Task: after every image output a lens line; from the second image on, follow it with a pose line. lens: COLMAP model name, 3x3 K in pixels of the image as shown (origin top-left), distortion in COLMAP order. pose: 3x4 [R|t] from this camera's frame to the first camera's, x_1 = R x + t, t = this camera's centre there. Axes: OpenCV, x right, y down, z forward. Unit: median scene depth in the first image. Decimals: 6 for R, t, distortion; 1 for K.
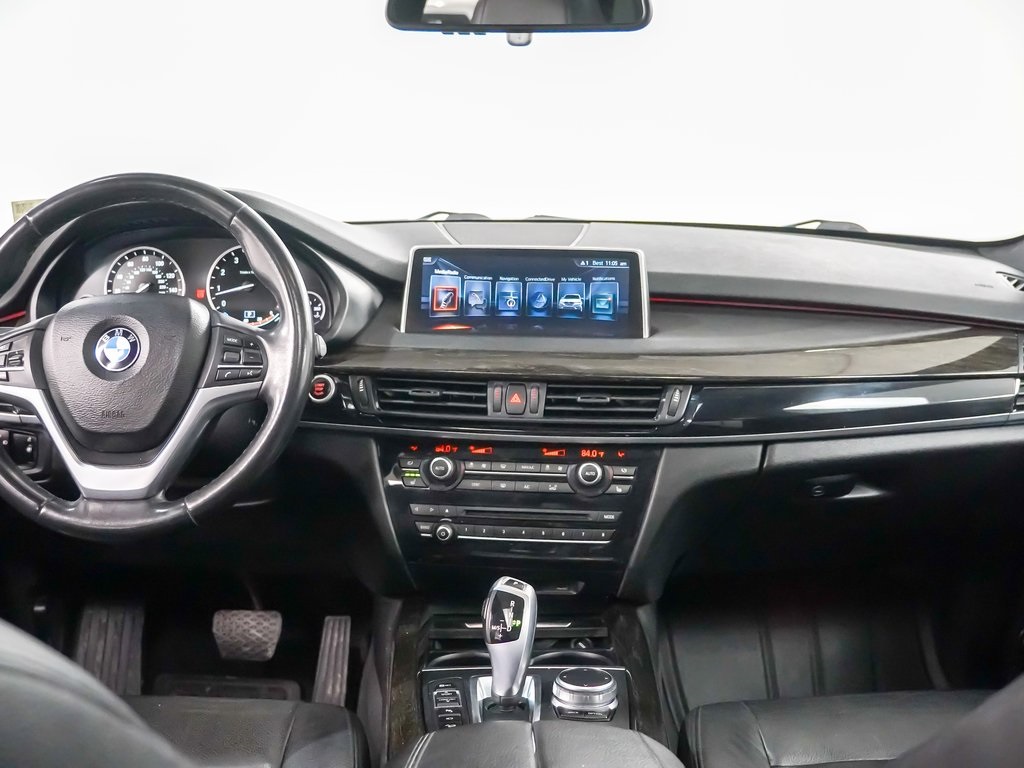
lens RADIAL K [[968.0, 0, 512.0], [0, 968.0, 384.0], [0, 0, 1]] dist [-0.054848, -0.001180]
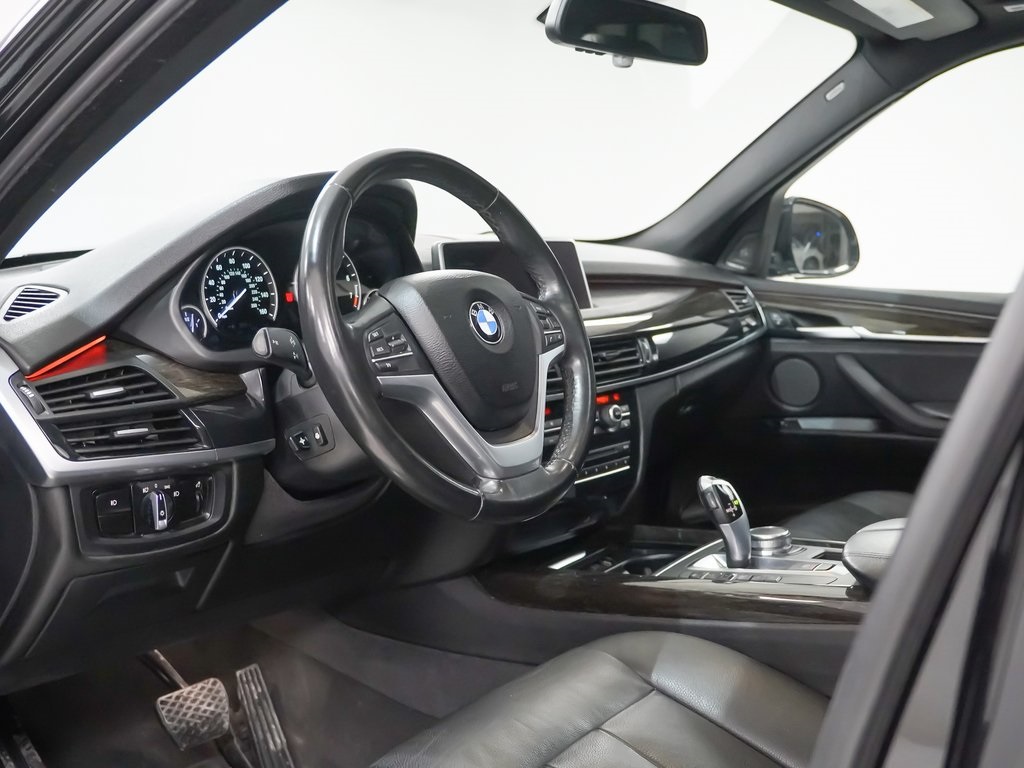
lens RADIAL K [[903.7, 0, 512.0], [0, 903.7, 384.0], [0, 0, 1]] dist [0.006470, 0.002760]
pose [[0.682231, -0.134892, 0.718586, -1.008130], [0.180075, 0.983558, 0.013667, 0.016907], [-0.708614, 0.120075, 0.695304, 0.327226]]
